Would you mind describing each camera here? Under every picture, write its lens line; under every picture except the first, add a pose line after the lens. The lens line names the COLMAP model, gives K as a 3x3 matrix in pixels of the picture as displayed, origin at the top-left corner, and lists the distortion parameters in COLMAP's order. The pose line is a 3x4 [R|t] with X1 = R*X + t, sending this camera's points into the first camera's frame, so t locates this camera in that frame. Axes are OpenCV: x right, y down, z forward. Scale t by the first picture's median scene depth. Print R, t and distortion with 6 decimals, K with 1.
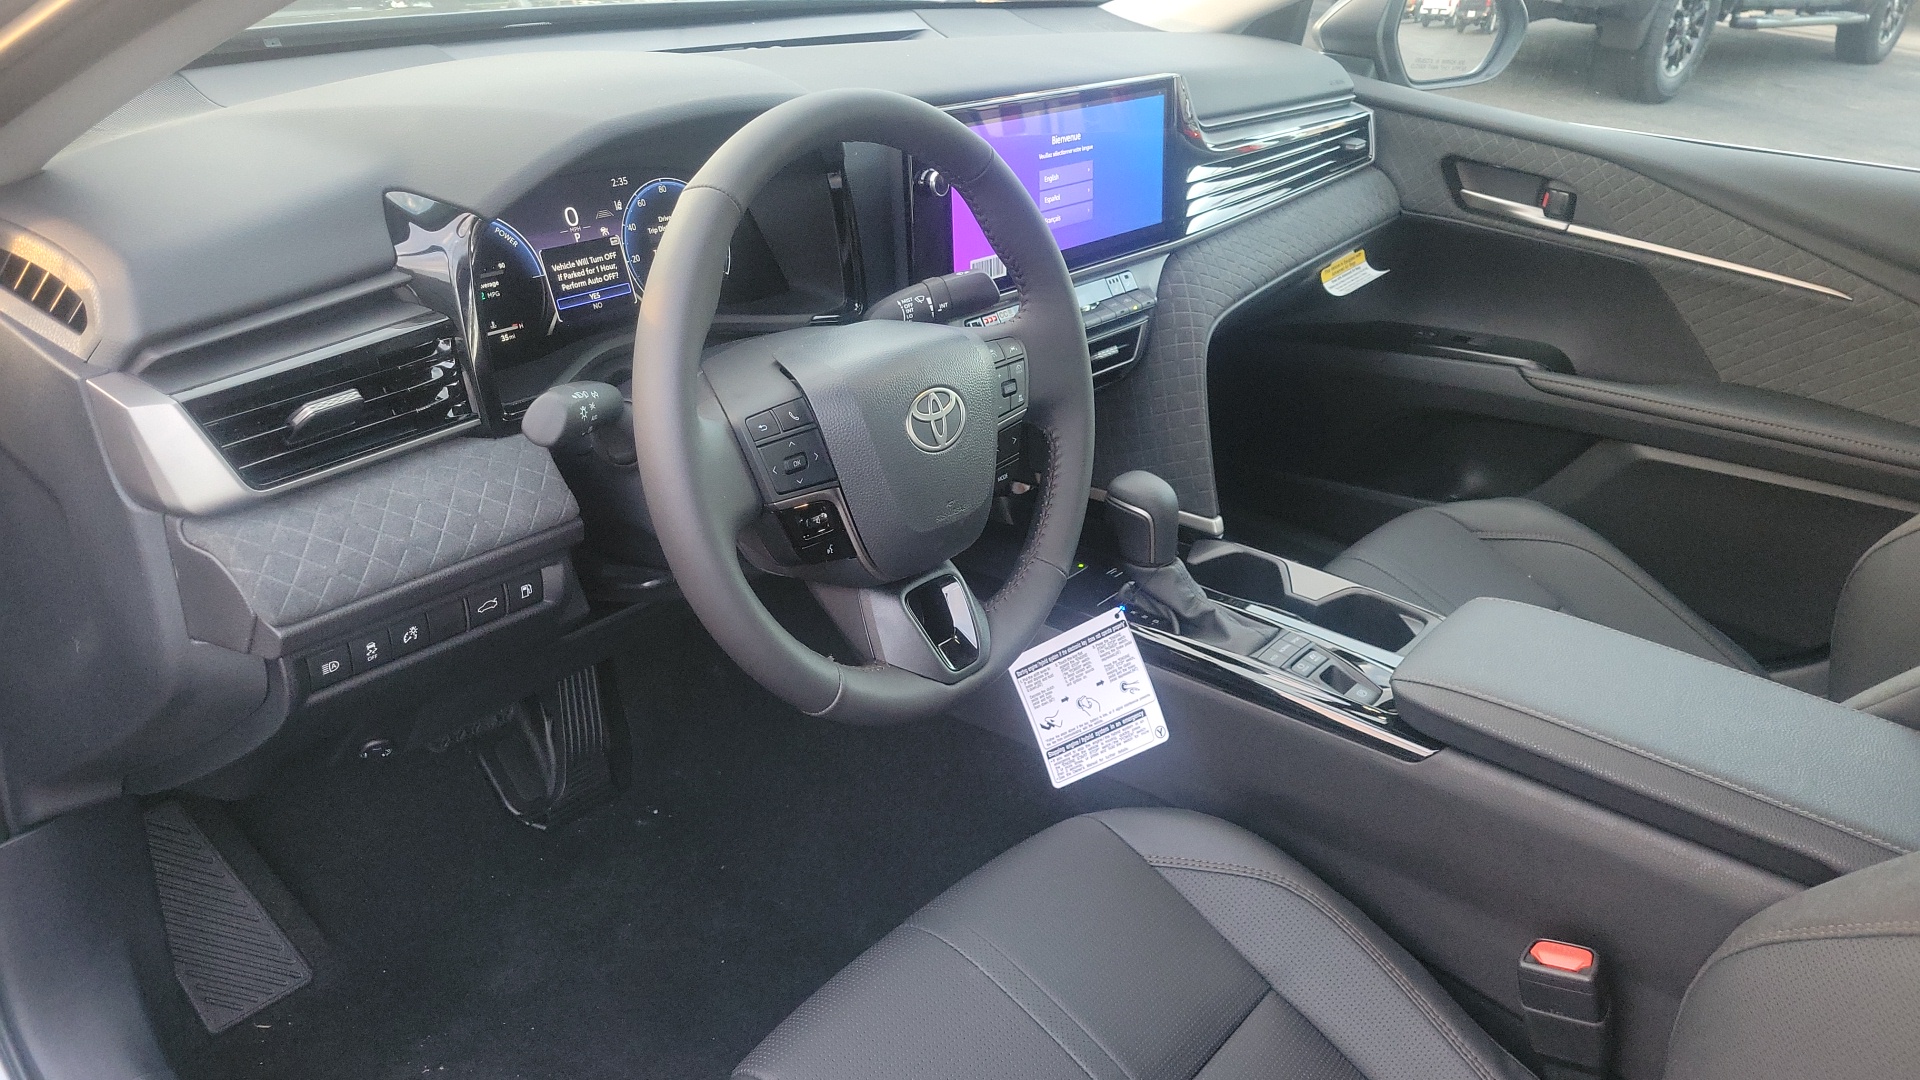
lens RADIAL K [[1449.4, 0, 962.5], [0, 1449.4, 532.0], [0, 0, 1]] dist [0.039342, -0.004131]
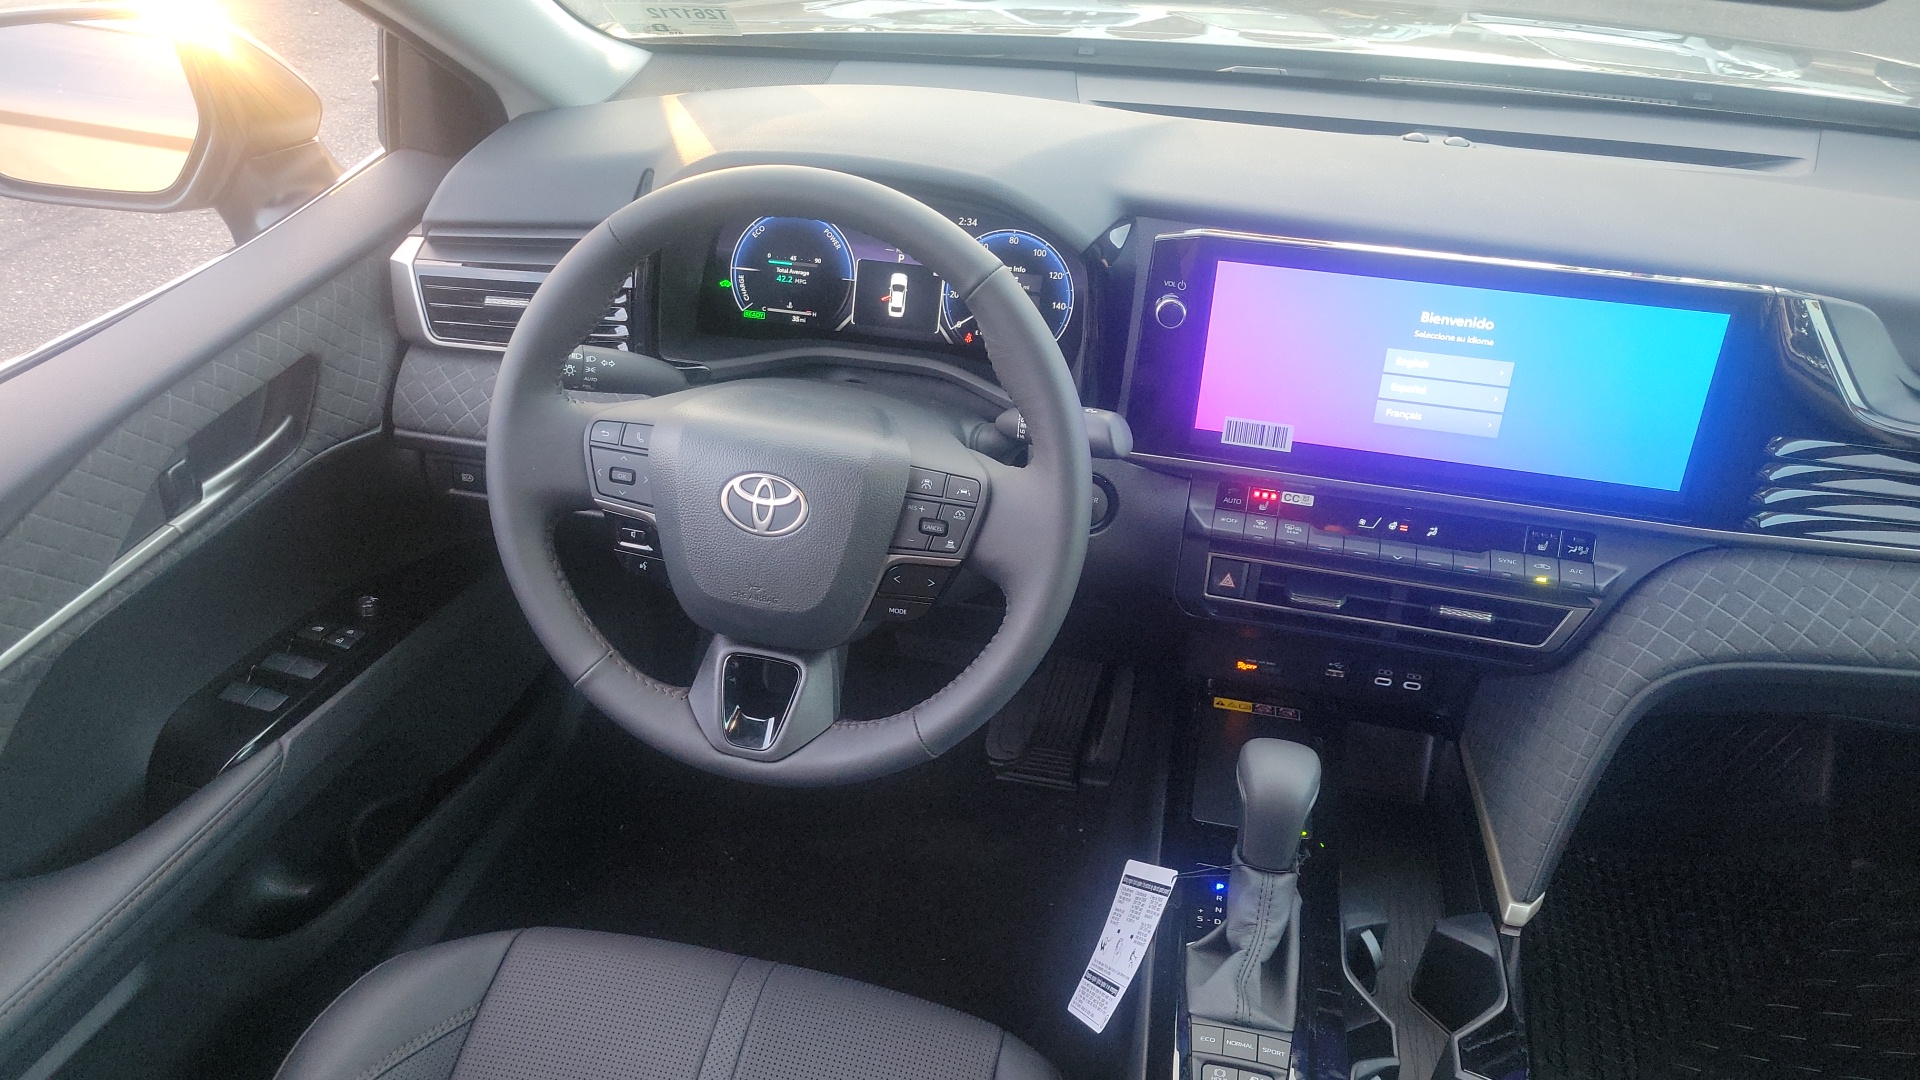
lens RADIAL K [[1459.2, 0, 954.4], [0, 1459.2, 539.5], [0, 0, 1]] dist [0.036218, -0.006738]
pose [[0.438243, 0.412486, -0.798623, 0.625861], [-0.398289, 0.885615, 0.238857, -0.256536], [0.805798, 0.213405, 0.552403, 0.412126]]
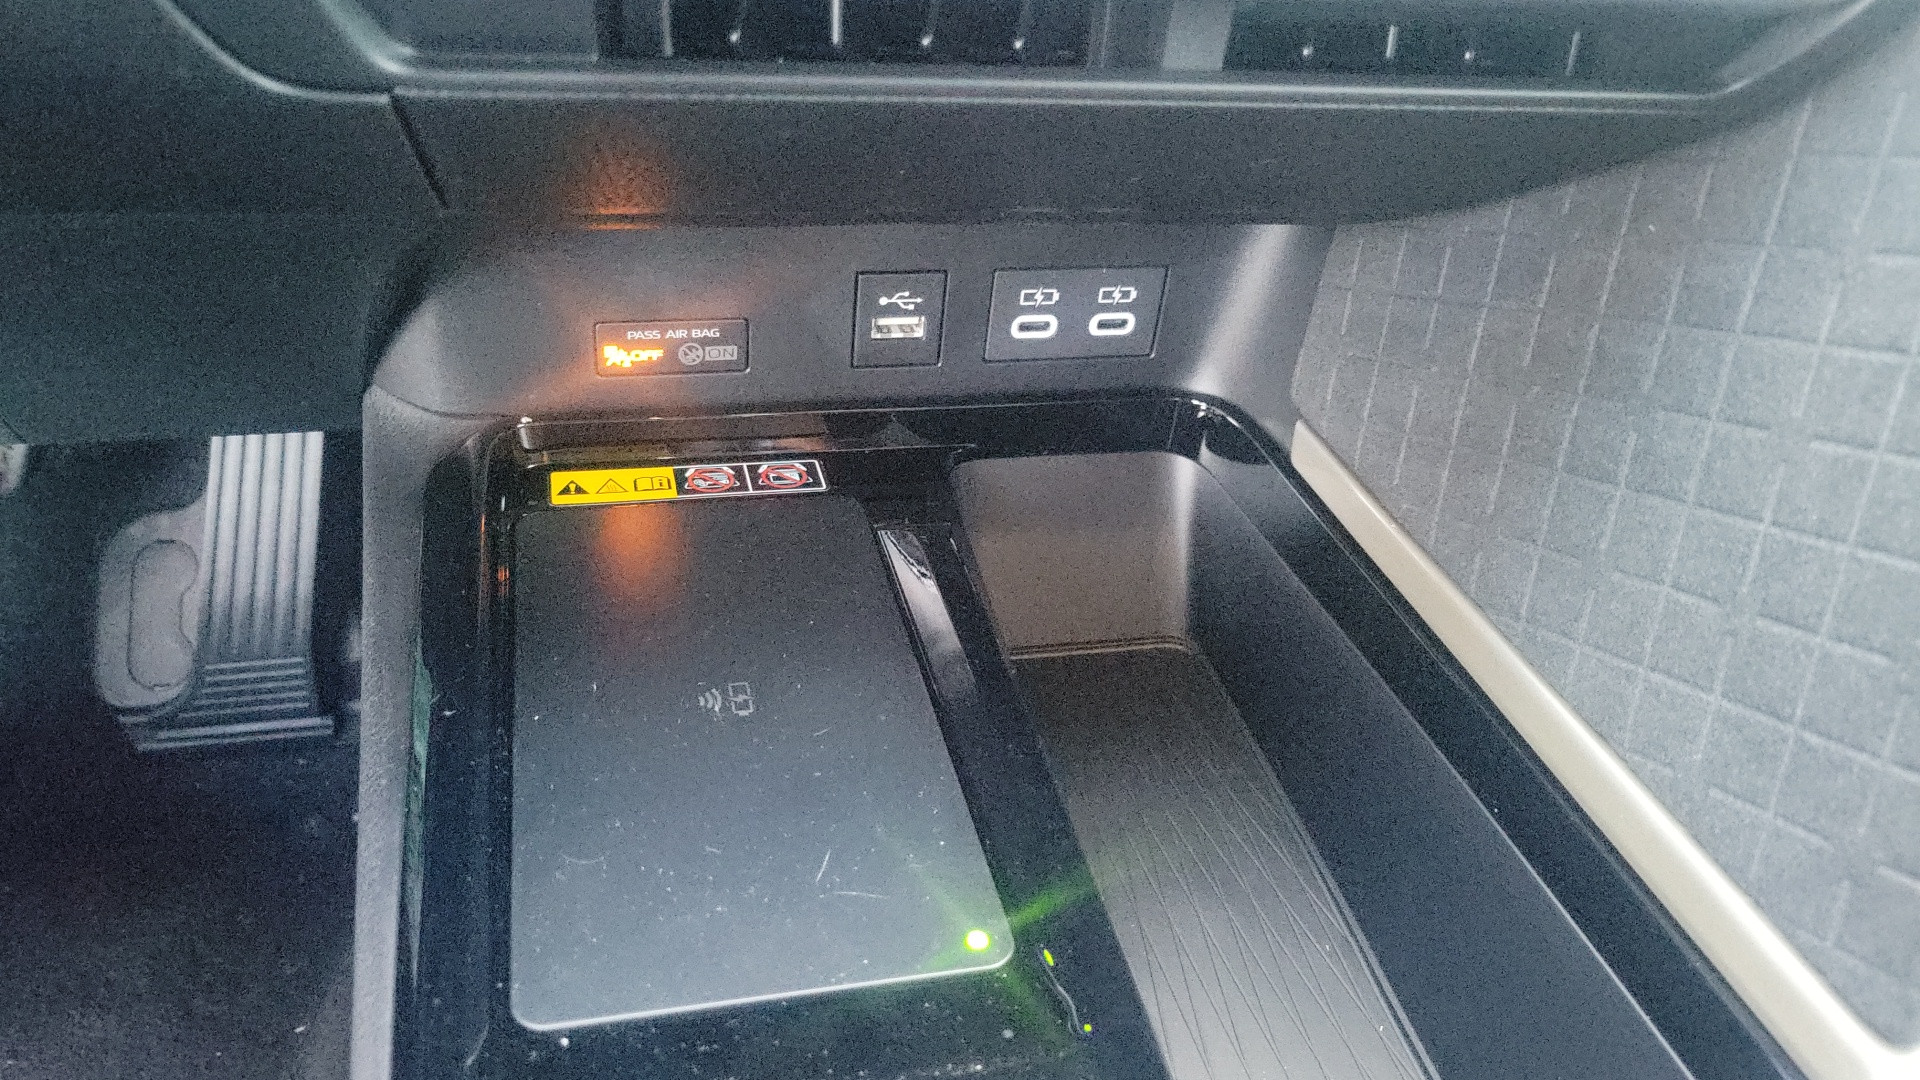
lens RADIAL K [[1327.2, 0, 960.0], [0, 1327.2, 540.0], [0, 0, 1]] dist [0.008737, 0.000455]
pose [[0.764044, 0.419127, -0.490478, 0.159075], [-0.316654, 0.905988, 0.280922, -0.085611], [0.562109, -0.059325, 0.824933, 0.946027]]
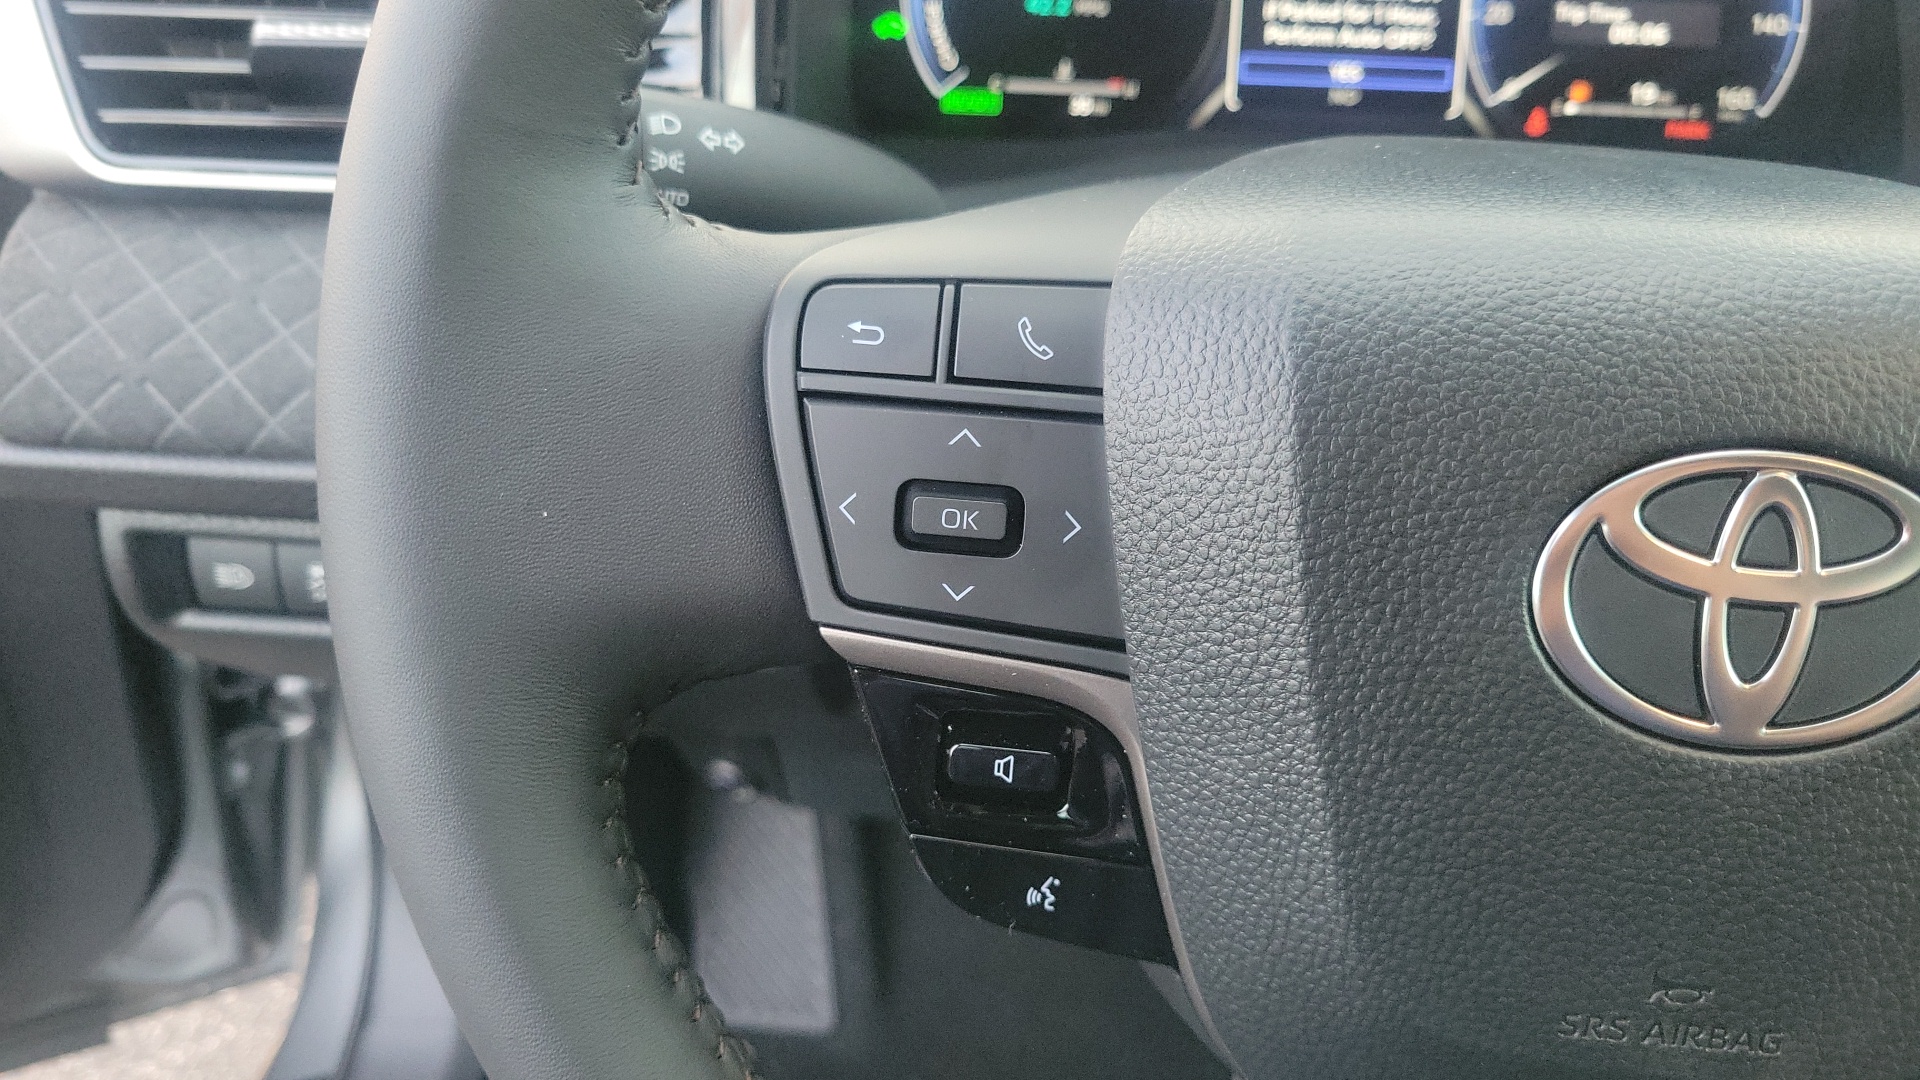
lens RADIAL K [[1502.8, 0, 960.0], [0, 1502.8, 540.0], [0, 0, 1]] dist [-0.005296, -0.002967]
pose [[0.569092, 0.350612, -0.743778, 0.053471], [-0.354304, 0.920819, 0.162977, -0.059193], [0.742026, 0.170774, 0.648254, 0.574833]]
